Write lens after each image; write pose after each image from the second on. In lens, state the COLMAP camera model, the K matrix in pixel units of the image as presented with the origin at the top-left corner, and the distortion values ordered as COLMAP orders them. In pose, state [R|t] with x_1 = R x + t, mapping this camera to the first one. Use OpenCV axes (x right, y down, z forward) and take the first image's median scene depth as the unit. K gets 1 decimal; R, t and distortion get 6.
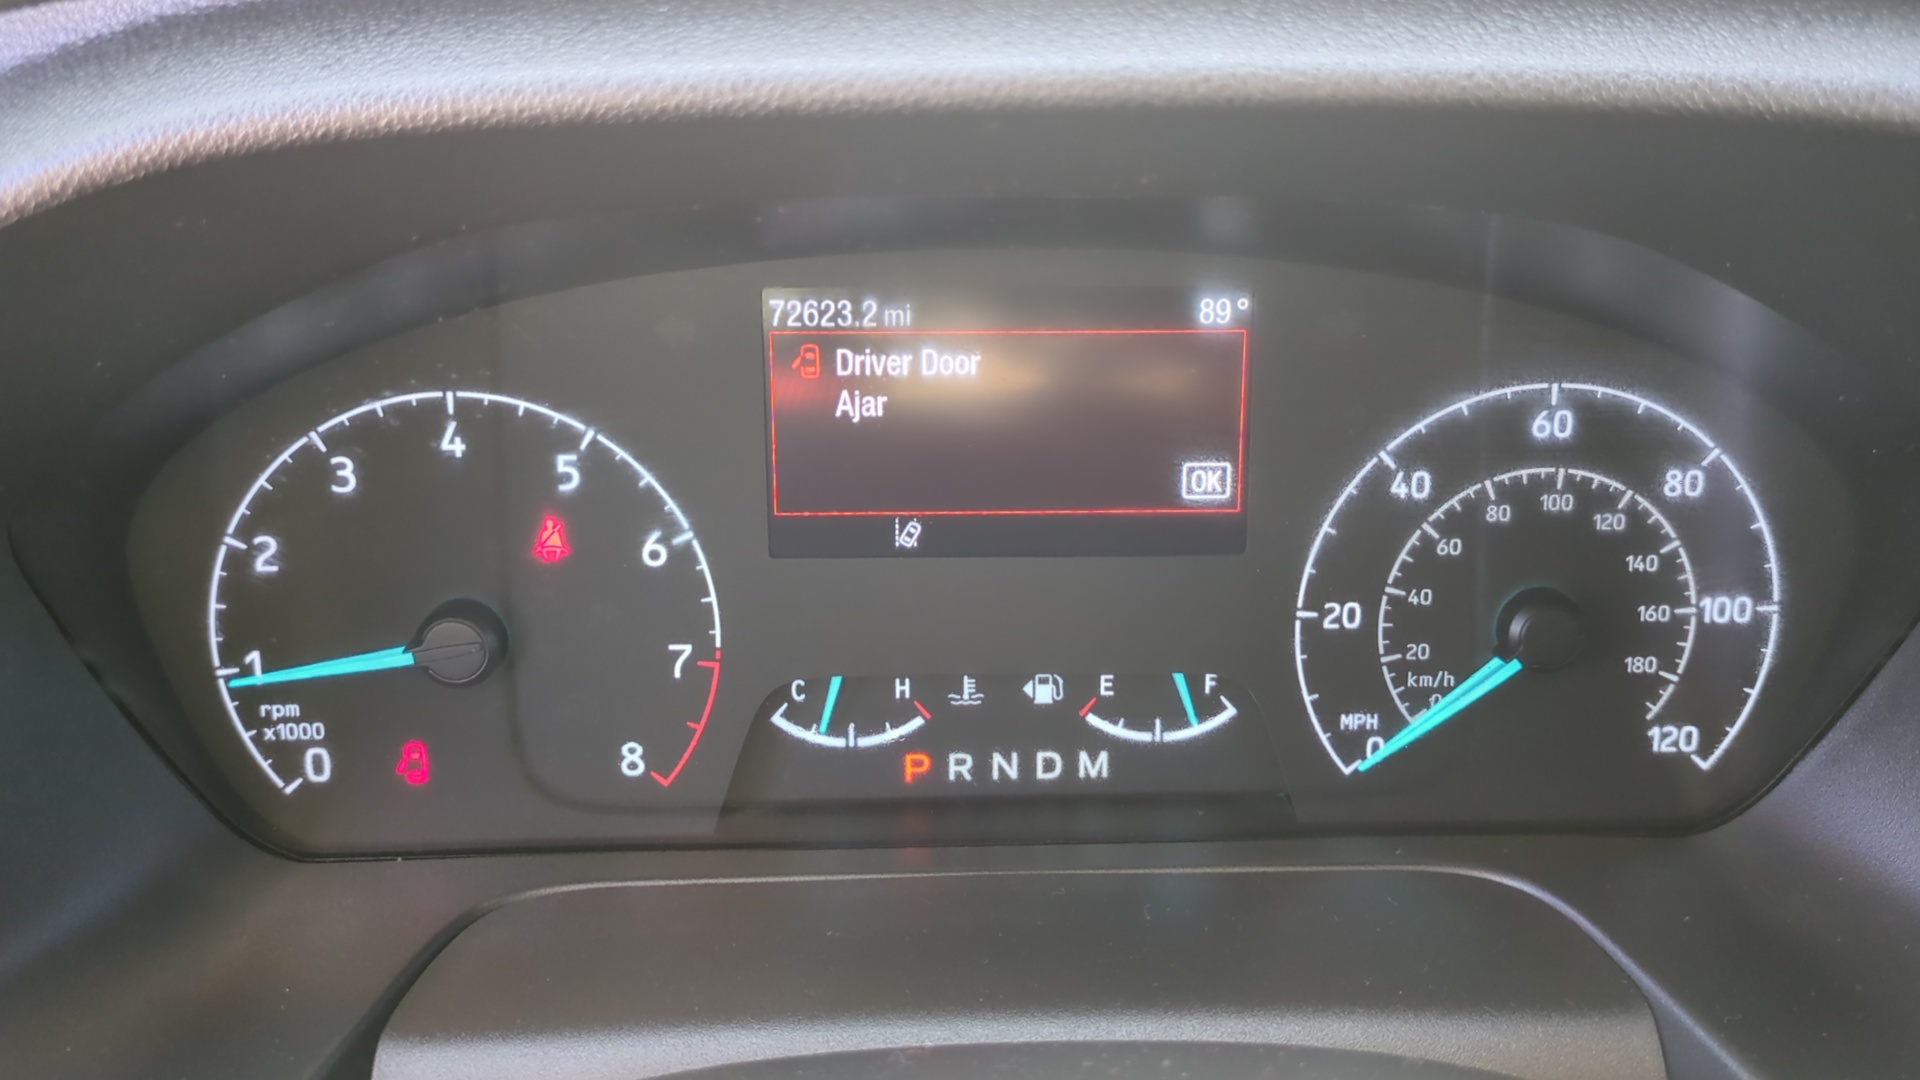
lens RADIAL K [[1633.0, 0, 968.6], [0, 1633.0, 529.7], [0, 0, 1]] dist [0.074919, -0.110628]
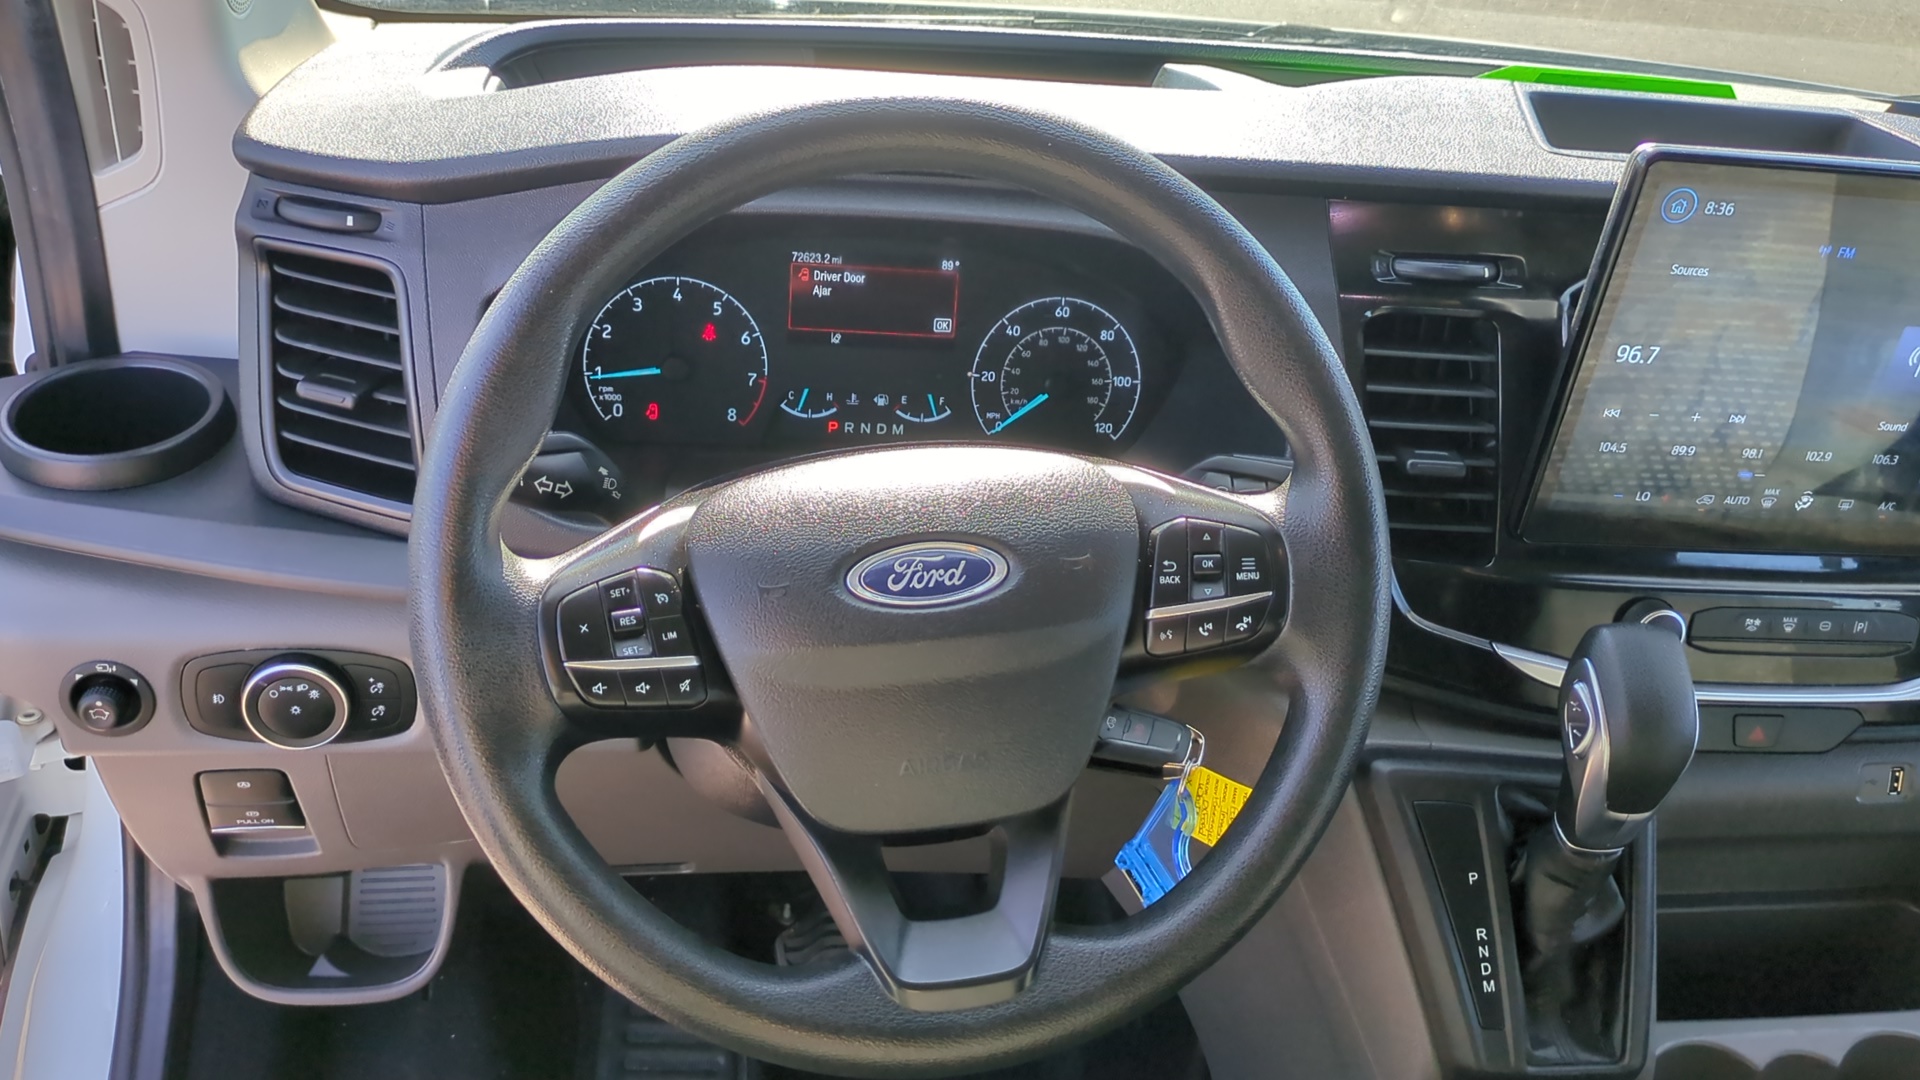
lens RADIAL K [[1633.0, 0, 968.6], [0, 1633.0, 529.7], [0, 0, 1]] dist [0.074919, -0.110628]
pose [[0.992010, 0.041548, 0.119119, -0.131030], [-0.047835, 0.997582, 0.050413, 0.177052], [-0.116737, -0.055708, 0.991599, -1.815252]]
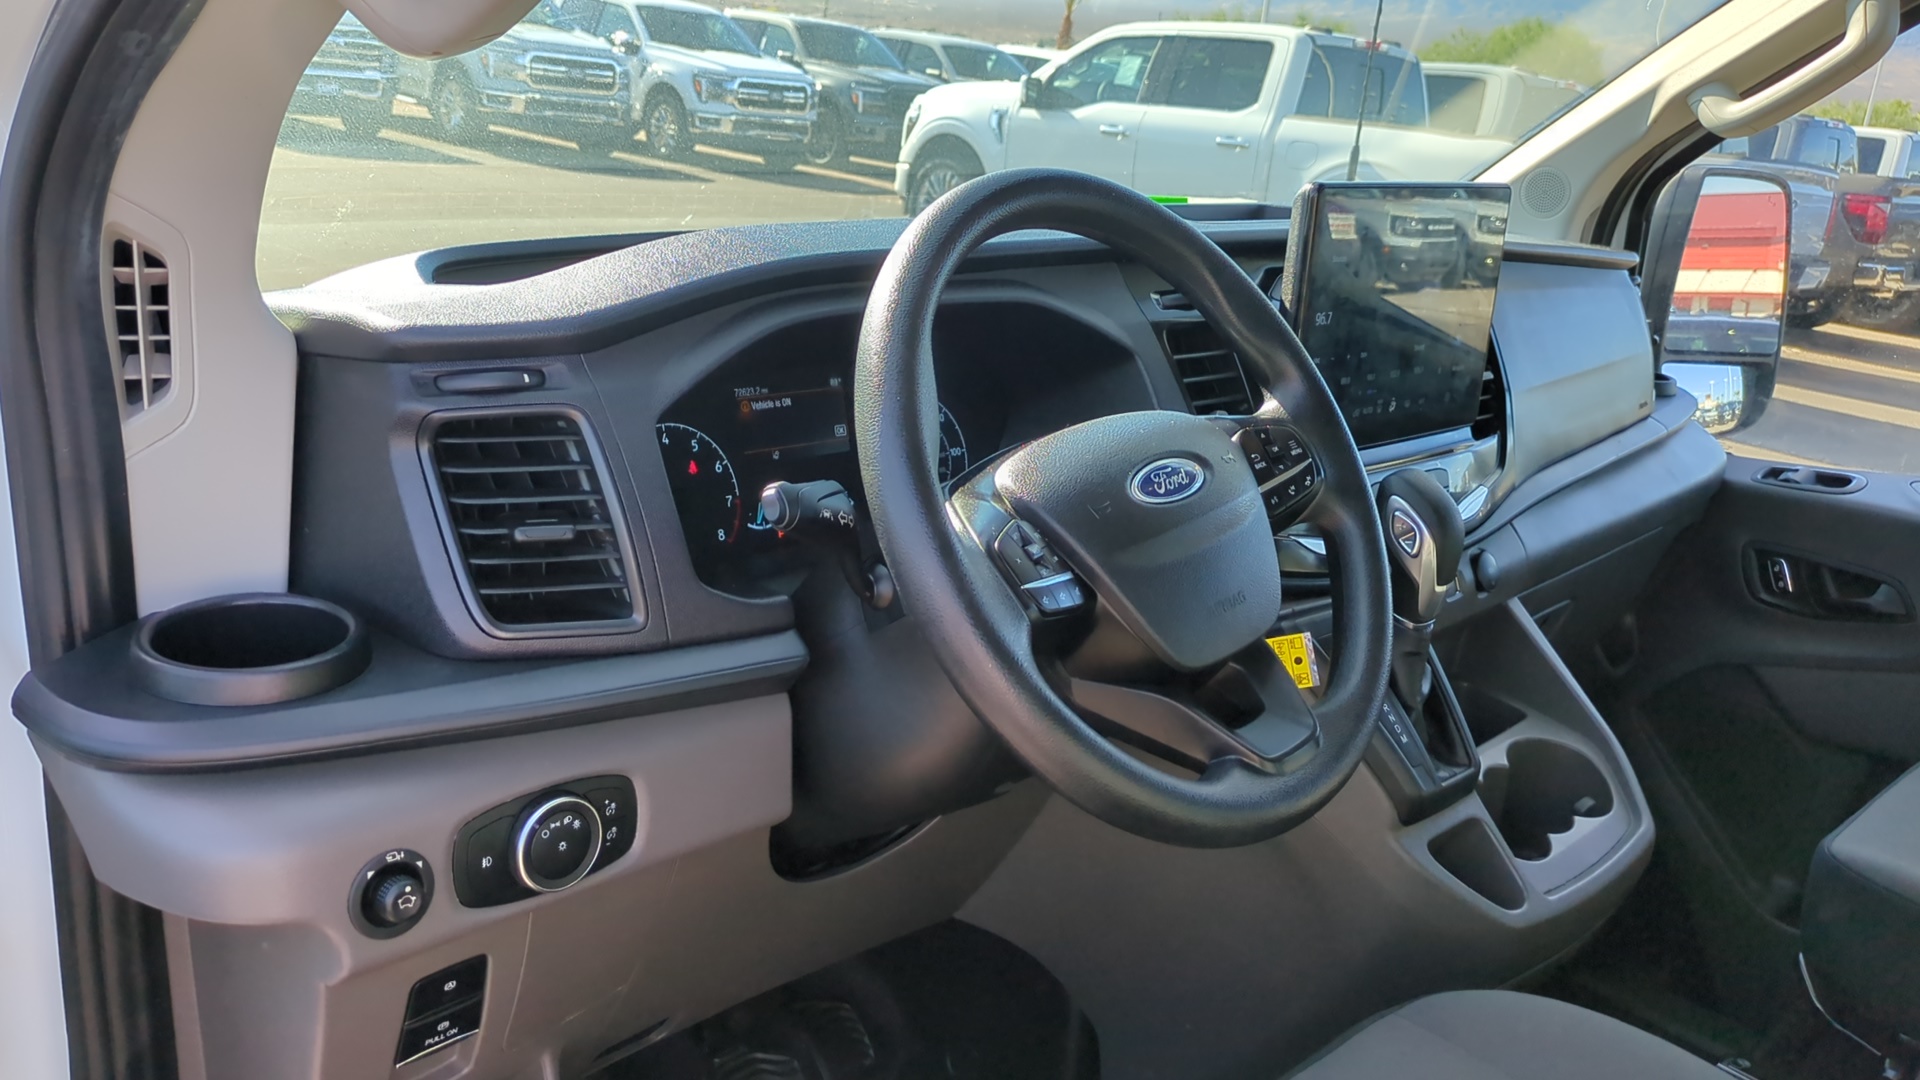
lens RADIAL K [[1633.4, 0, 936.3], [0, 1633.4, 548.6], [0, 0, 1]] dist [0.144698, -0.237536]
pose [[0.737888, -0.156524, 0.656523, -2.008270], [0.278537, 0.956659, -0.084977, 0.557401], [-0.614767, 0.245570, 0.749504, -1.650691]]
